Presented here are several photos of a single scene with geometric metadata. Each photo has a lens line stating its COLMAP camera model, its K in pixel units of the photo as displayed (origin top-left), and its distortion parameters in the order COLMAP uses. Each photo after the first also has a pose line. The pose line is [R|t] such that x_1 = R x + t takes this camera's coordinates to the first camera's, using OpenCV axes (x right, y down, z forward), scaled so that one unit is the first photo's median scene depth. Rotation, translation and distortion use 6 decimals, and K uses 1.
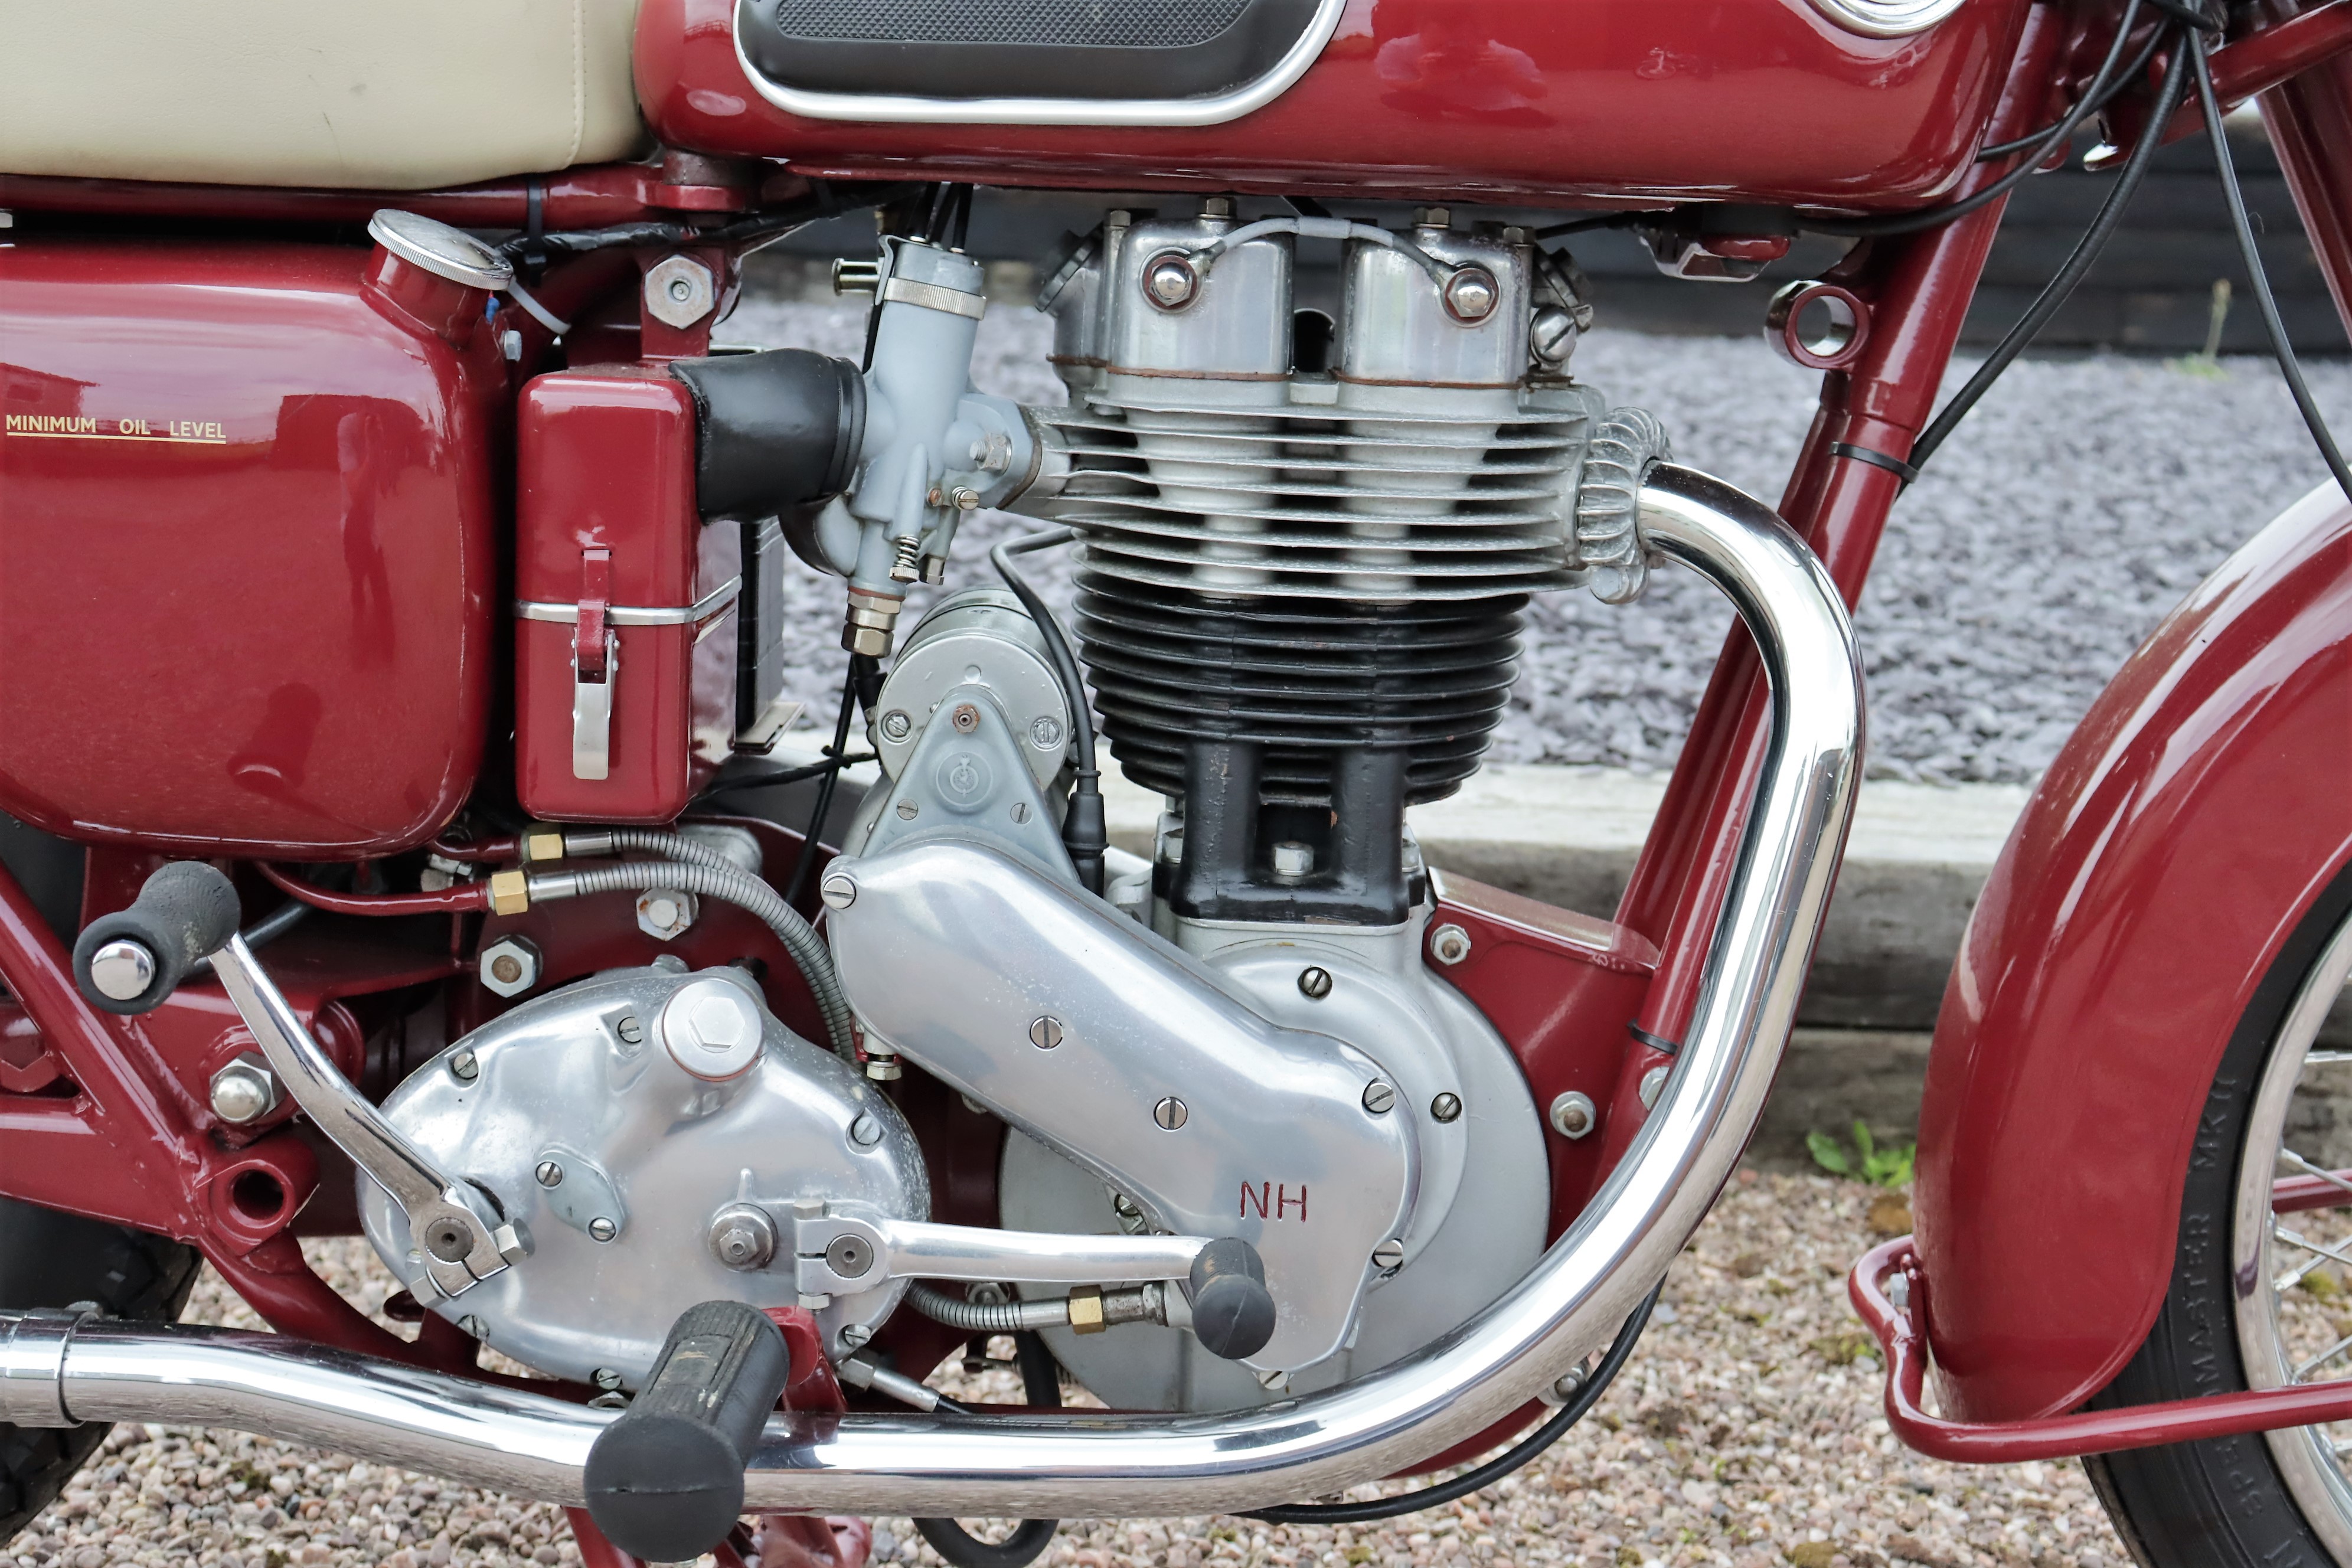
lens RADIAL K [[2844.9, 0, 1165.6], [0, 2844.9, 787.1], [0, 0, 1]] dist [-0.013199, 0.000000]
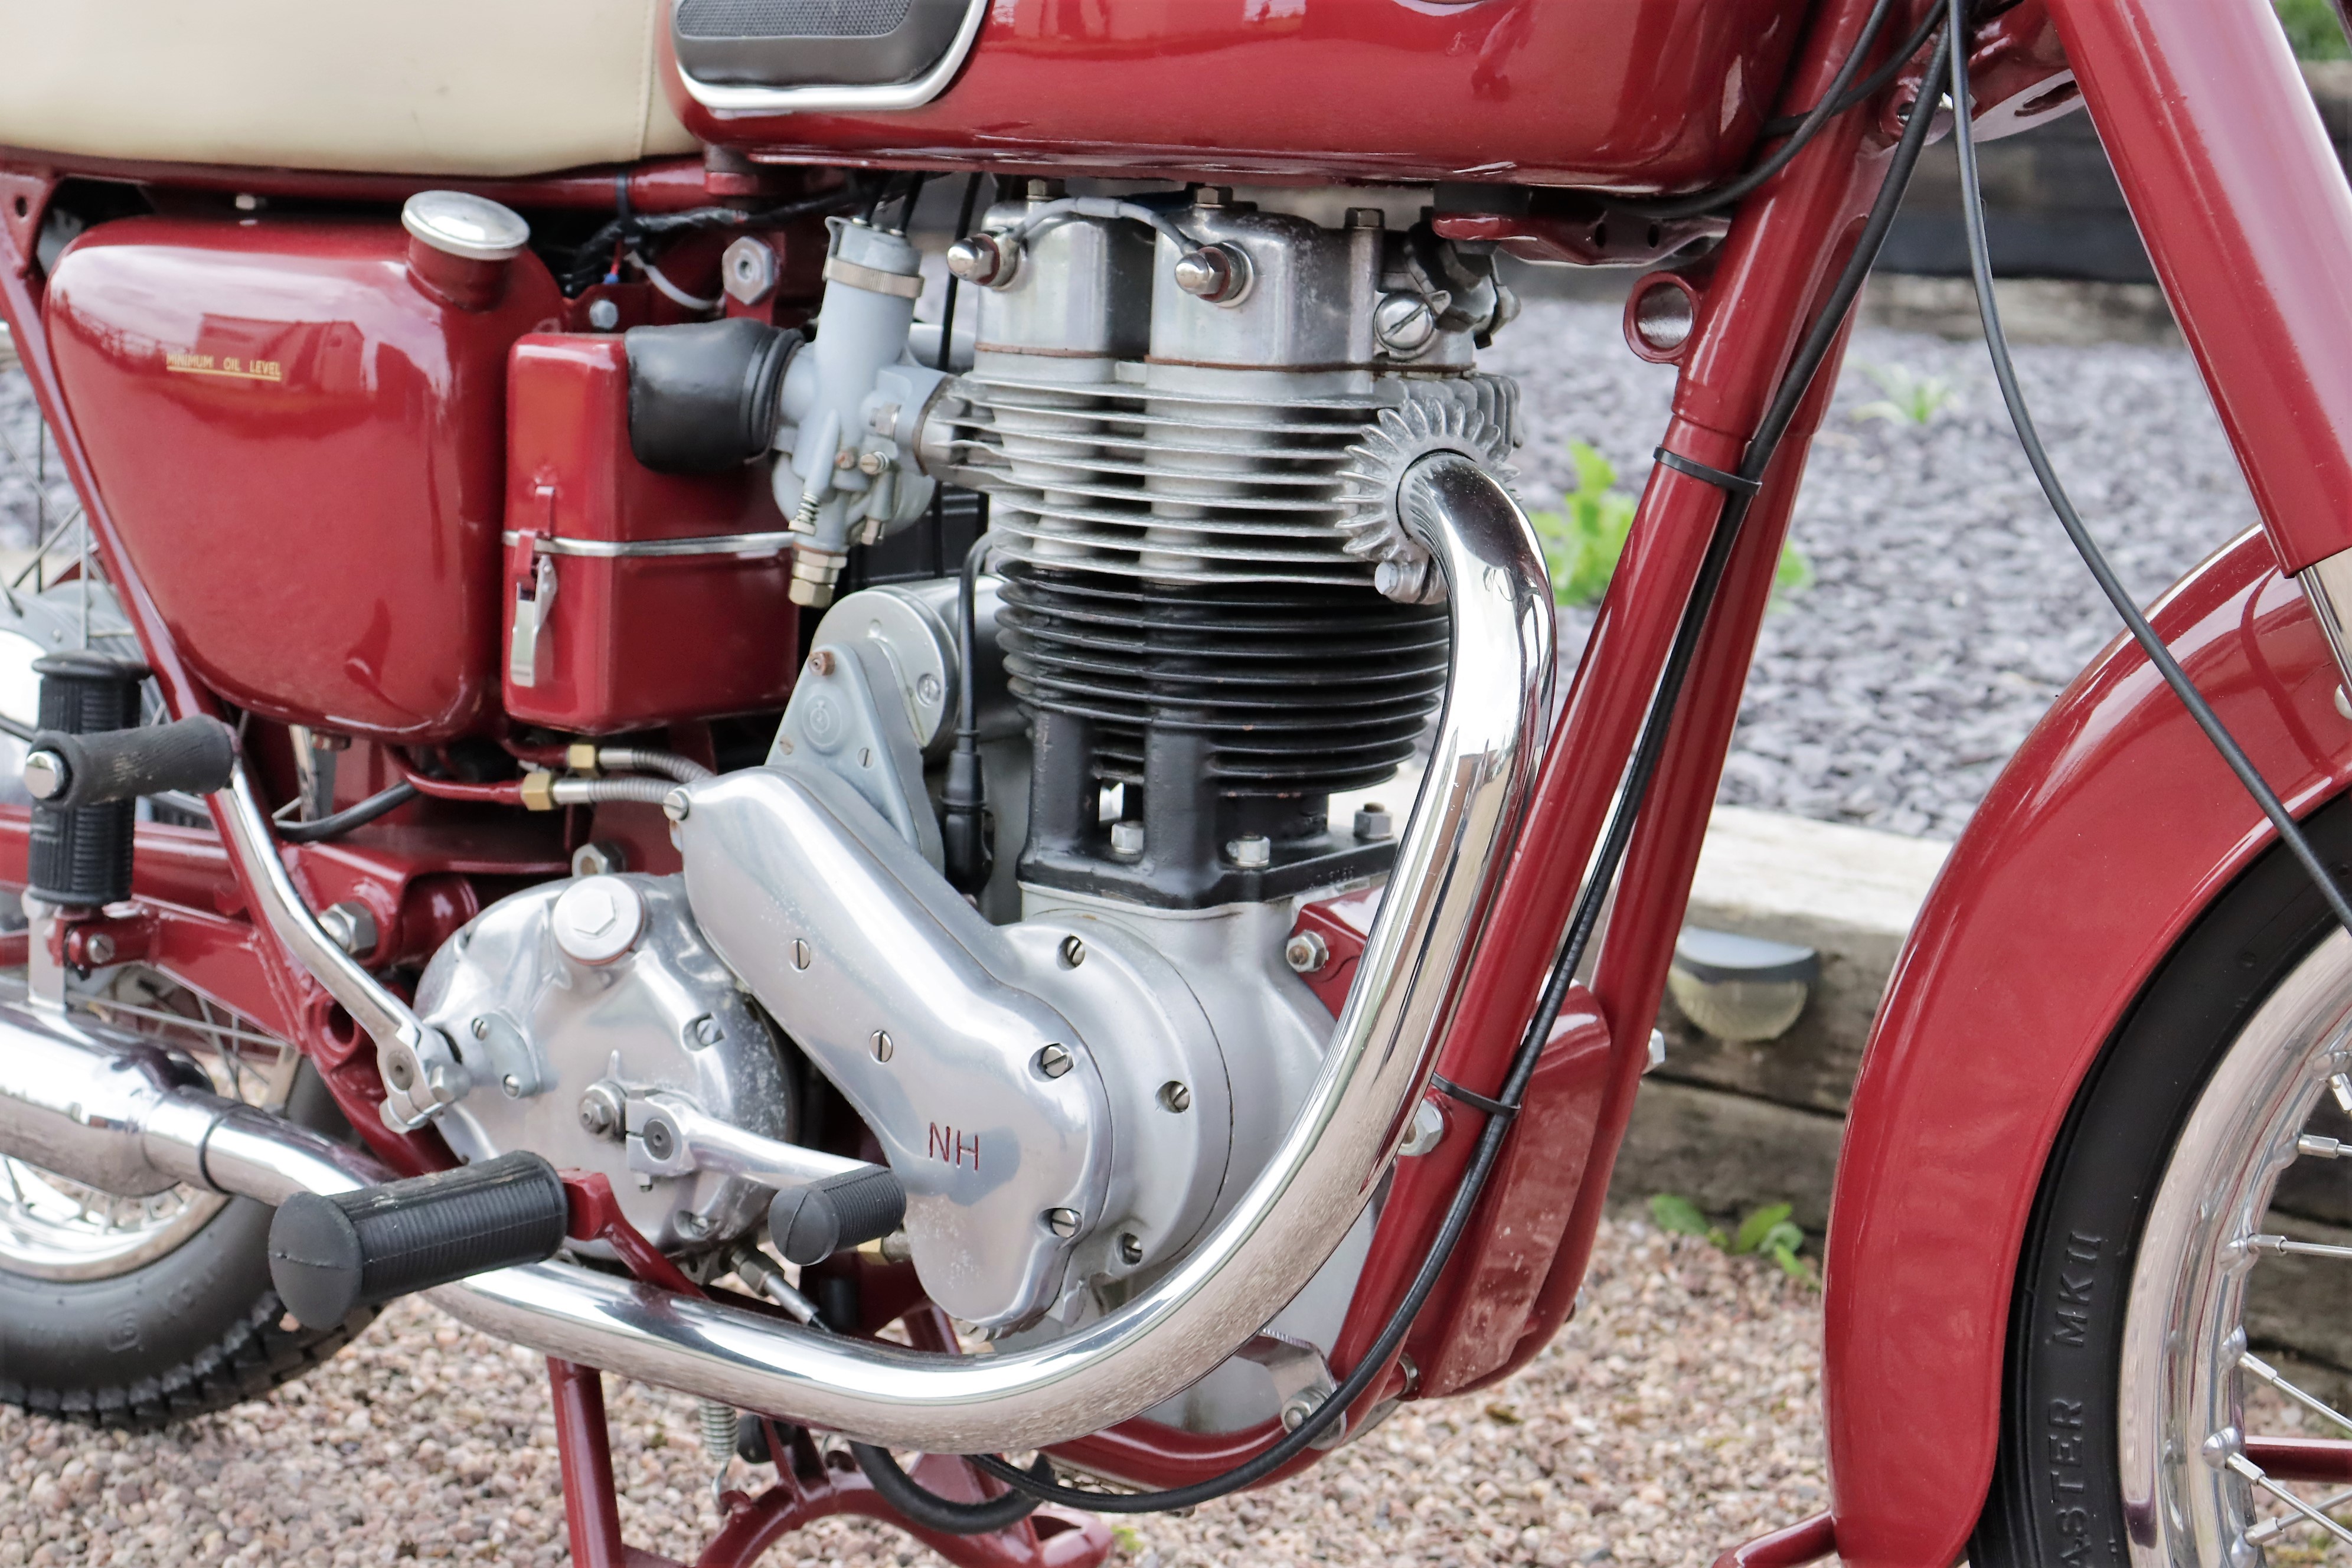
lens RADIAL K [[3534.7, 0, 1169.2], [0, 3534.7, 799.9], [0, 0, 1]] dist [0.049884, 0.000000]
pose [[0.800136, 0.094971, -0.592252, 0.824483], [-0.125567, 0.992029, -0.010563, 0.024375], [0.586528, 0.082819, 0.805683, 0.006202]]
